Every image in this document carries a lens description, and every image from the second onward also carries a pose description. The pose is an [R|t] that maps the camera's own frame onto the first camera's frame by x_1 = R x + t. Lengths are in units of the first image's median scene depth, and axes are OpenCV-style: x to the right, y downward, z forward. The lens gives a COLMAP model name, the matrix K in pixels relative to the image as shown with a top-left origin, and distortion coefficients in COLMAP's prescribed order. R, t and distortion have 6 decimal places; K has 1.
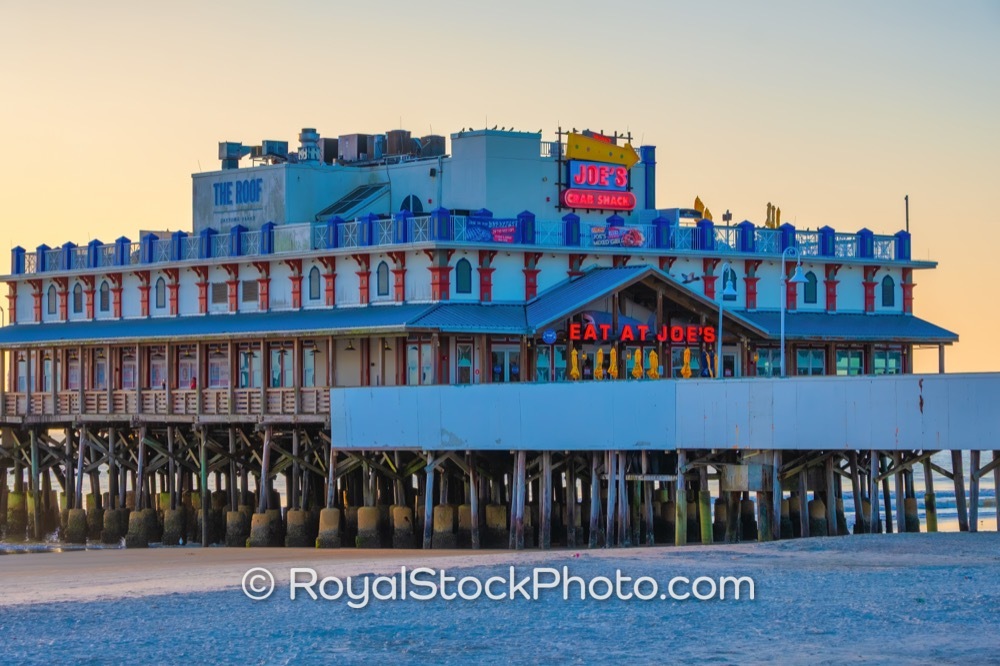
lens RADIAL K [[3099.5, 0, 499.9], [0, 3099.5, 334.6], [0, 0, 1]] dist [0.025266, 0.000000]
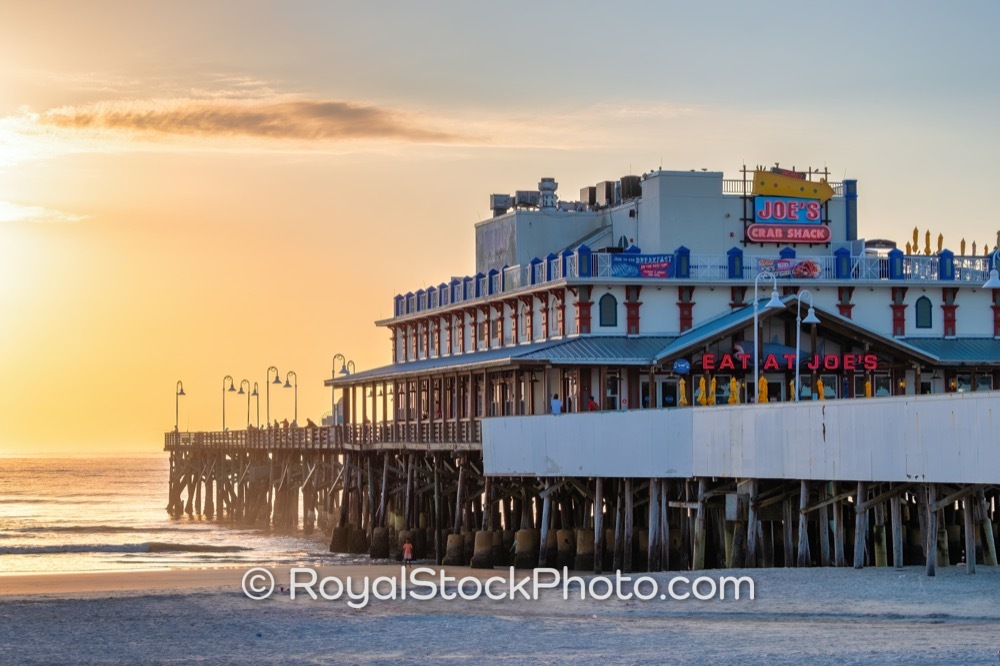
lens RADIAL K [[2492.2, 0, 497.3], [0, 2492.2, 335.3], [0, 0, 1]] dist [-0.077498, 0.000000]
pose [[0.920146, -0.020915, -0.391015, 0.270218], [0.015285, 0.999730, -0.017507, 0.003572], [0.391276, 0.010133, 0.920218, 0.199895]]
